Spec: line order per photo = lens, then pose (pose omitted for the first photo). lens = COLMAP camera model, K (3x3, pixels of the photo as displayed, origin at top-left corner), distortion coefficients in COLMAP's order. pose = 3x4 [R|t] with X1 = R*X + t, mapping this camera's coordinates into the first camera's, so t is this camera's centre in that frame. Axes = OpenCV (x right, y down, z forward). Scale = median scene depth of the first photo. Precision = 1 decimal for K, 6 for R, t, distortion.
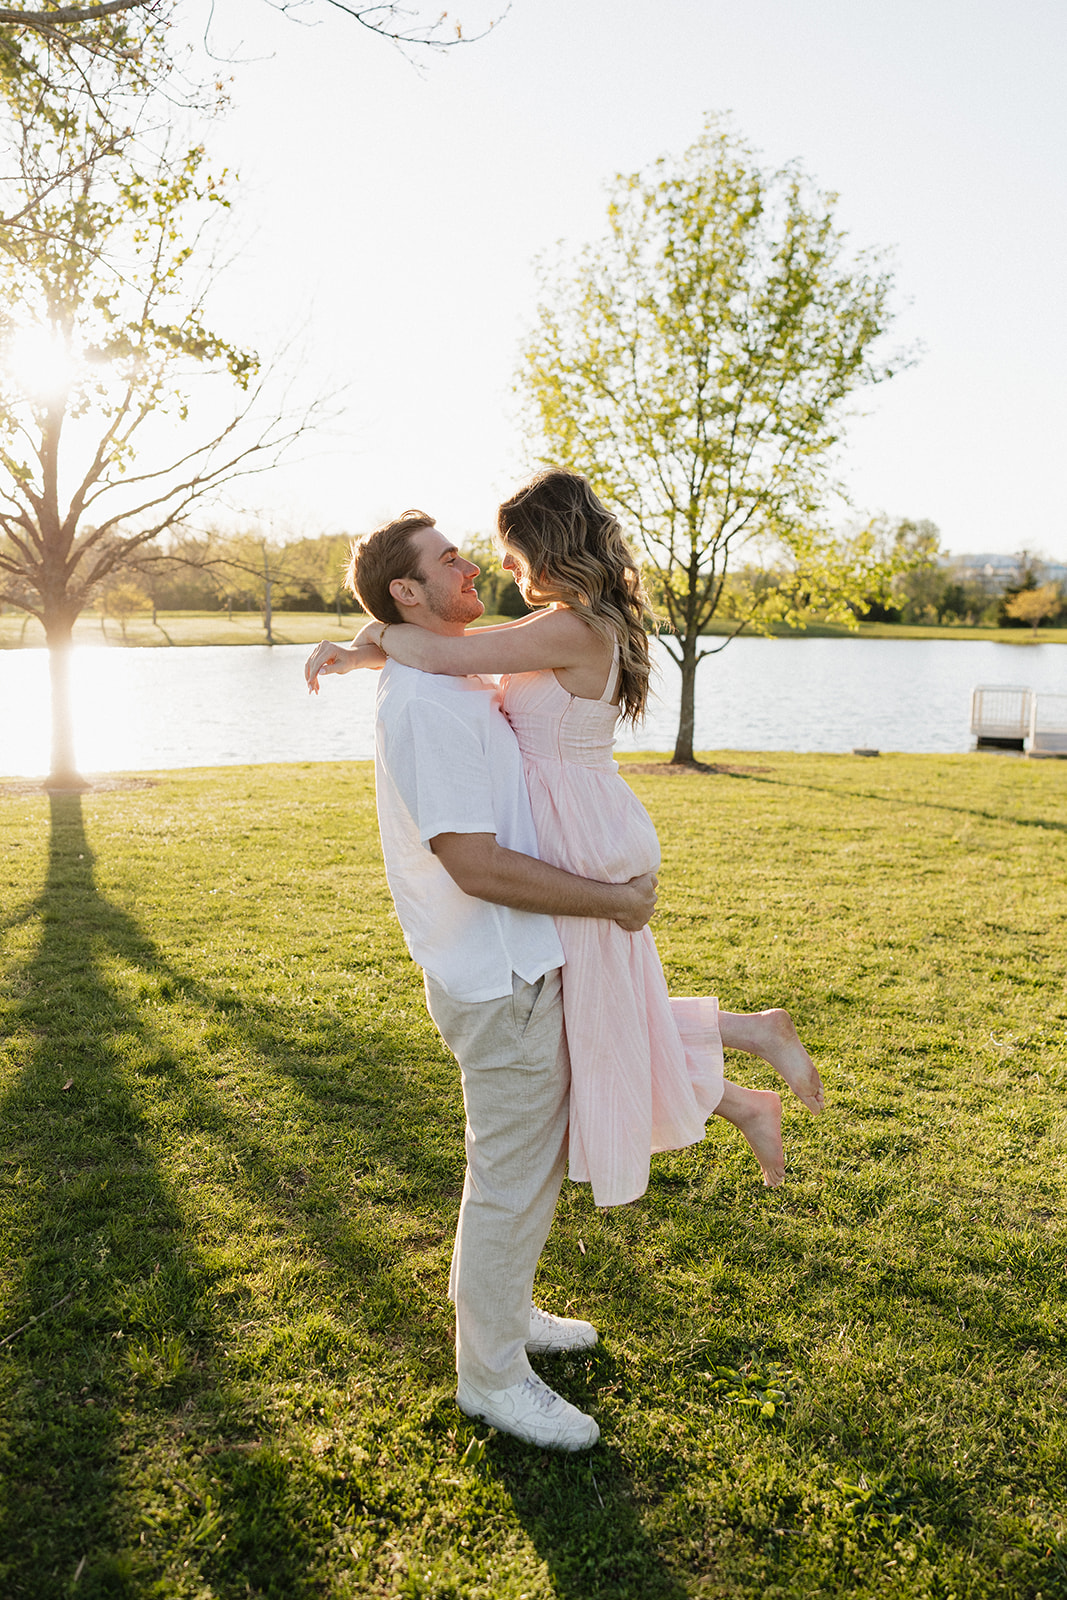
lens RADIAL K [[1230.2, 0, 536.5], [0, 1230.2, 806.3], [0, 0, 1]] dist [0.013478, -0.006473]
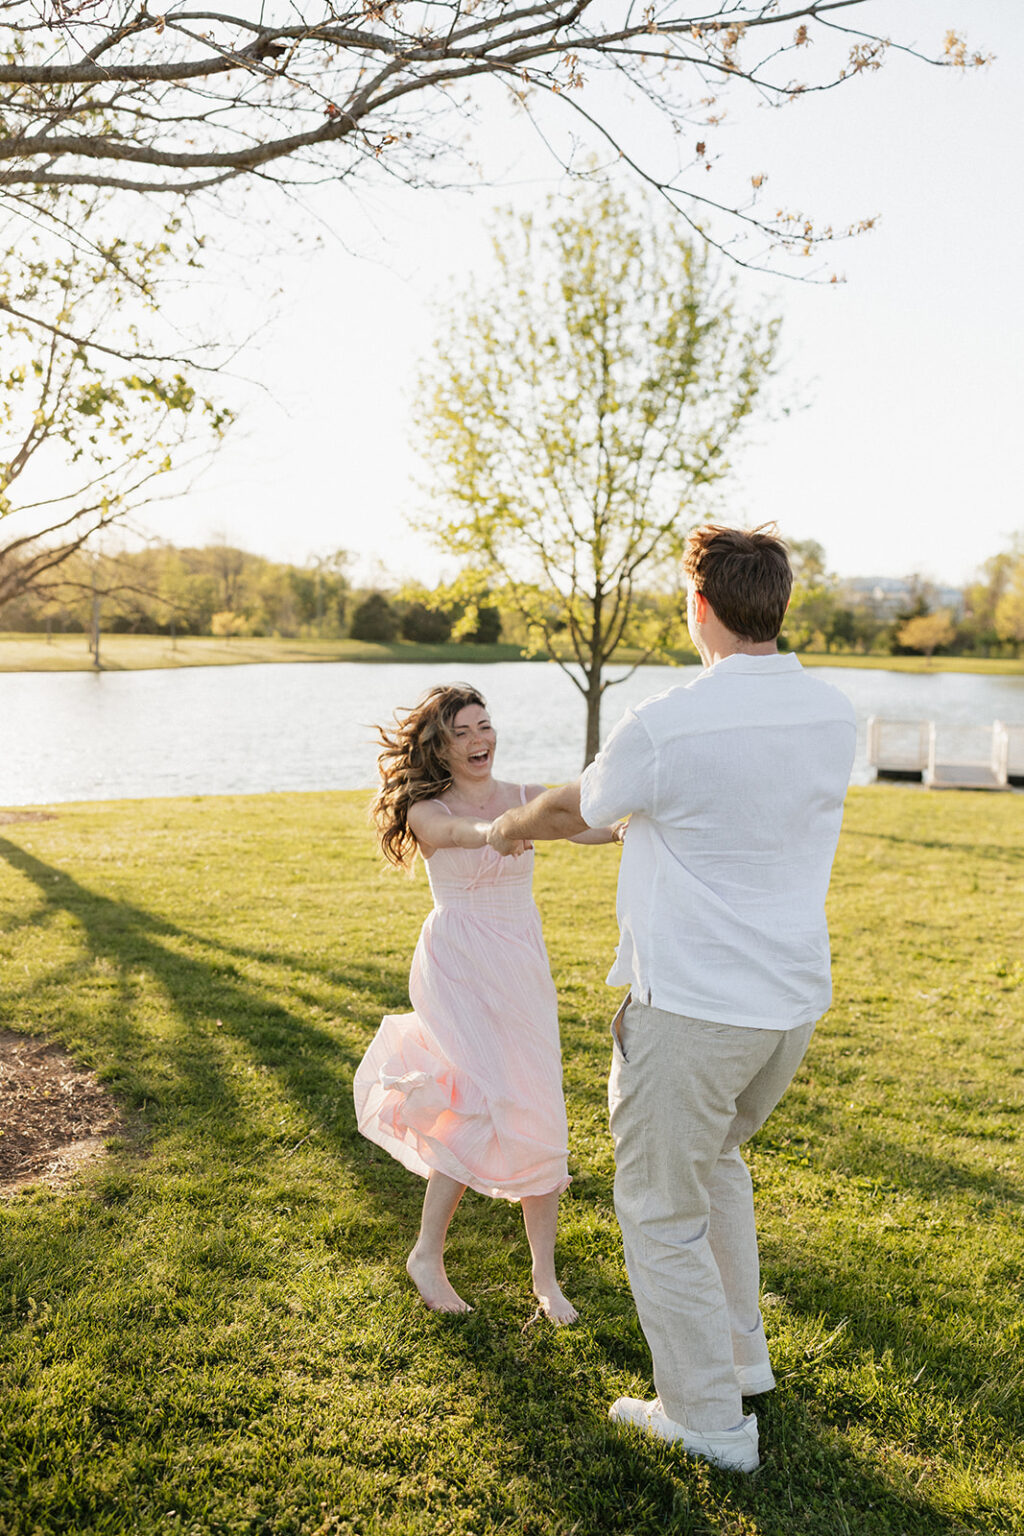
lens RADIAL K [[1386.4, 0, 507.0], [0, 1386.4, 771.3], [0, 0, 1]] dist [-0.000890, 0.005848]
pose [[0.996209, -0.002696, 0.086952, -0.041536], [0.007832, 0.998240, -0.058790, 0.010983], [-0.086641, 0.059249, 0.994476, -0.091751]]
